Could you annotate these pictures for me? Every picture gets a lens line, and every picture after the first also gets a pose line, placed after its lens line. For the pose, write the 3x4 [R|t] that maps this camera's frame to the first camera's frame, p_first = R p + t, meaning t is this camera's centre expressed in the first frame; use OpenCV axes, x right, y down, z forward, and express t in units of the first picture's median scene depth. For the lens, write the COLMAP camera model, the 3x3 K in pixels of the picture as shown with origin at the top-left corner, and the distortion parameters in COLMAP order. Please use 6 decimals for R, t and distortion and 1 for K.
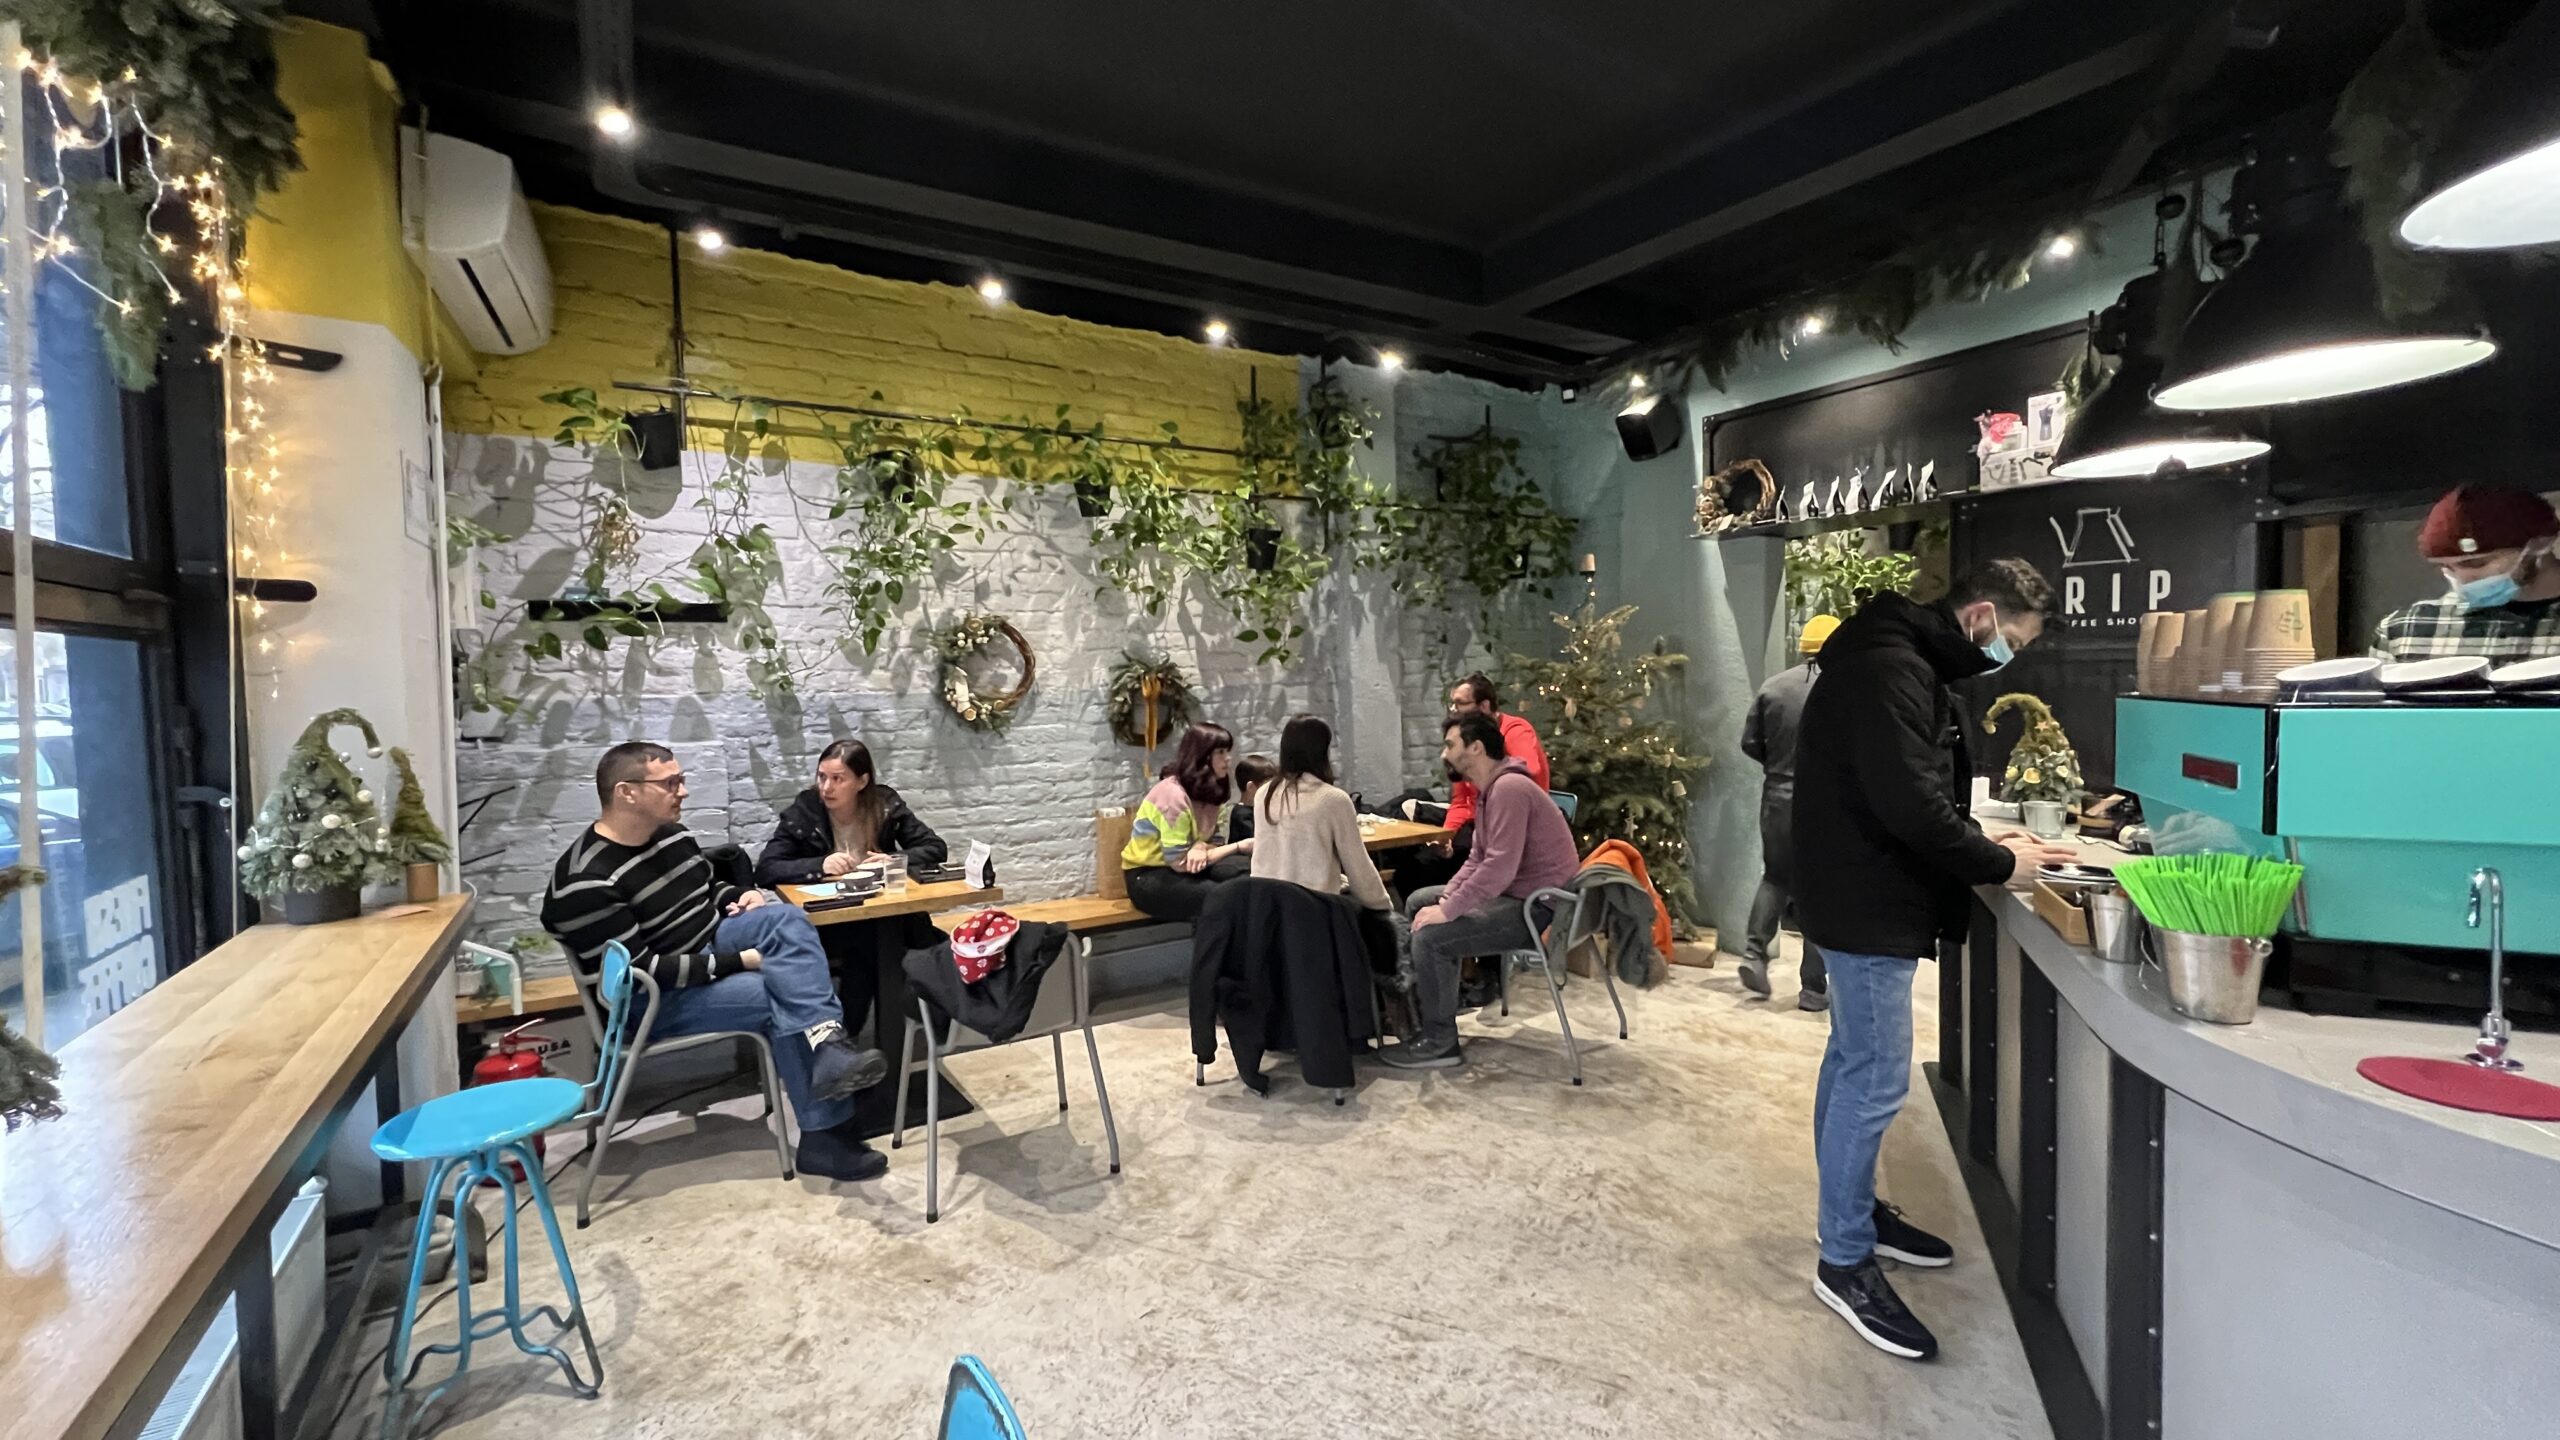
lens RADIAL K [[1017.8, 0, 1281.7], [0, 1017.8, 720.4], [0, 0, 1]] dist [0.000553, 0.000079]
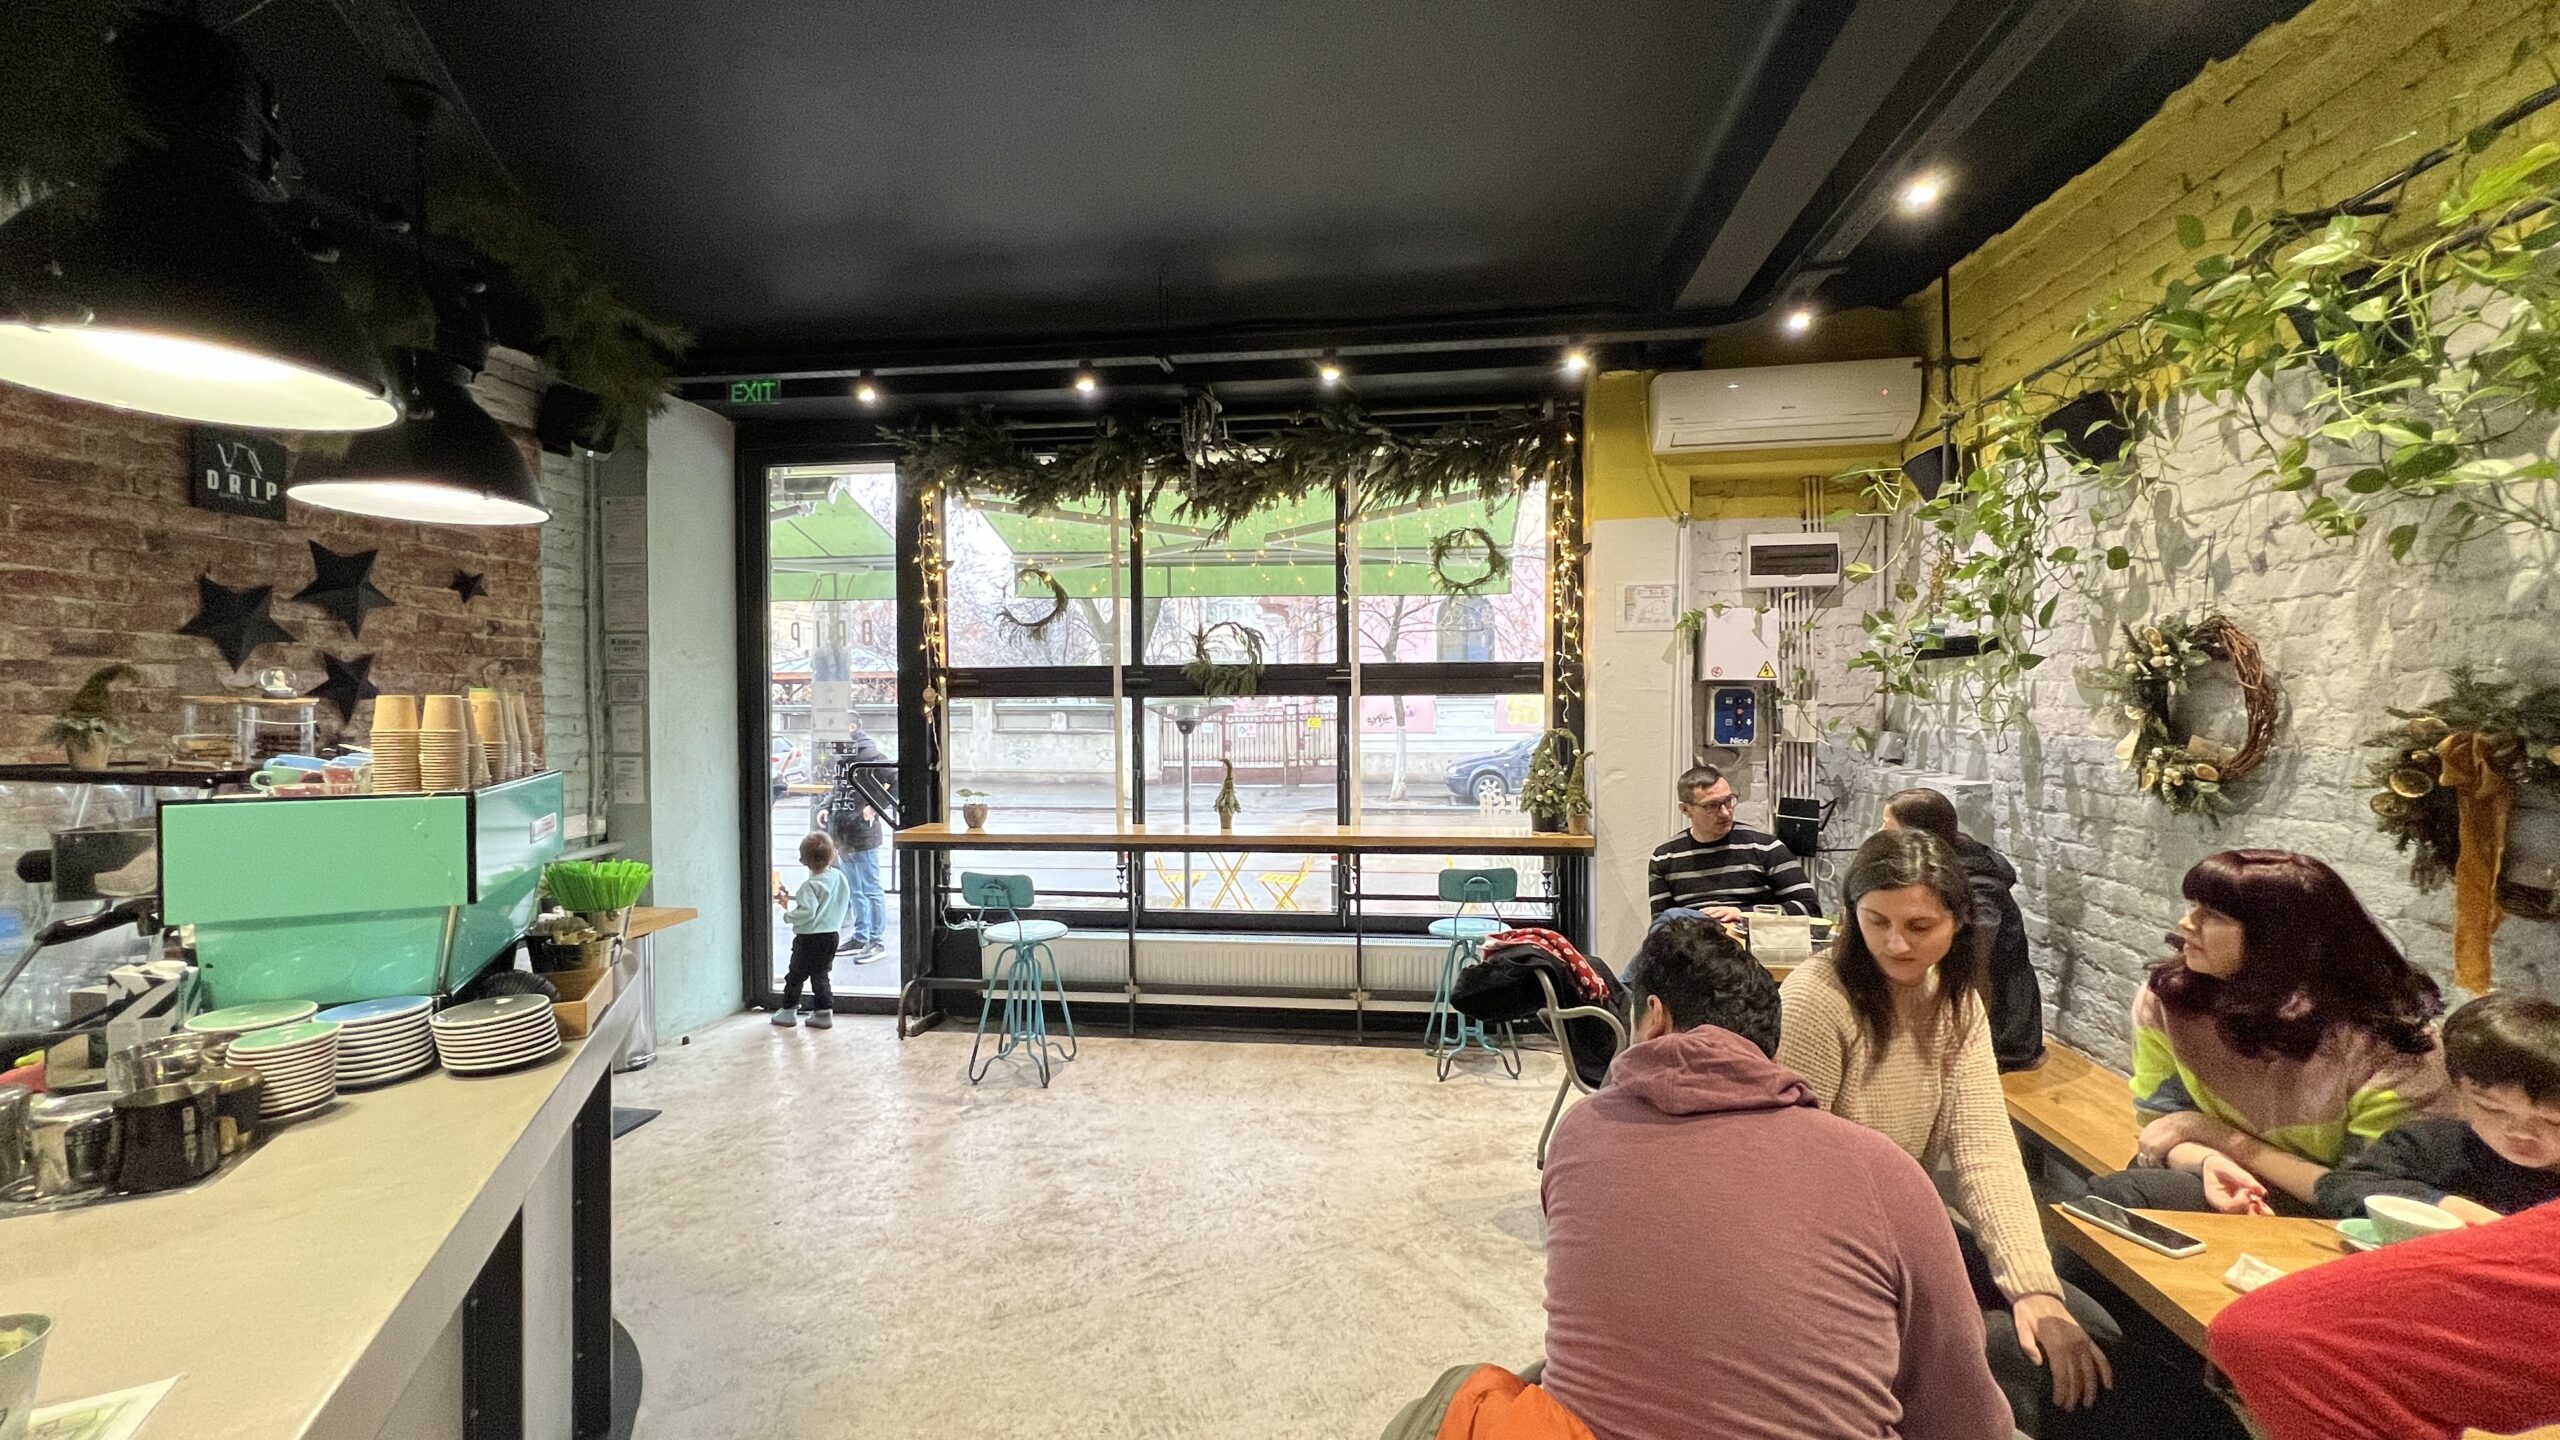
lens RADIAL K [[1017.8, 0, 1281.7], [0, 1017.8, 720.4], [0, 0, 1]] dist [0.000553, 0.000079]
pose [[-0.638024, 0.031890, -0.769355, 0.523534], [-0.017865, 0.998260, 0.056194, -0.071088], [0.769809, 0.049598, -0.636345, 1.020804]]
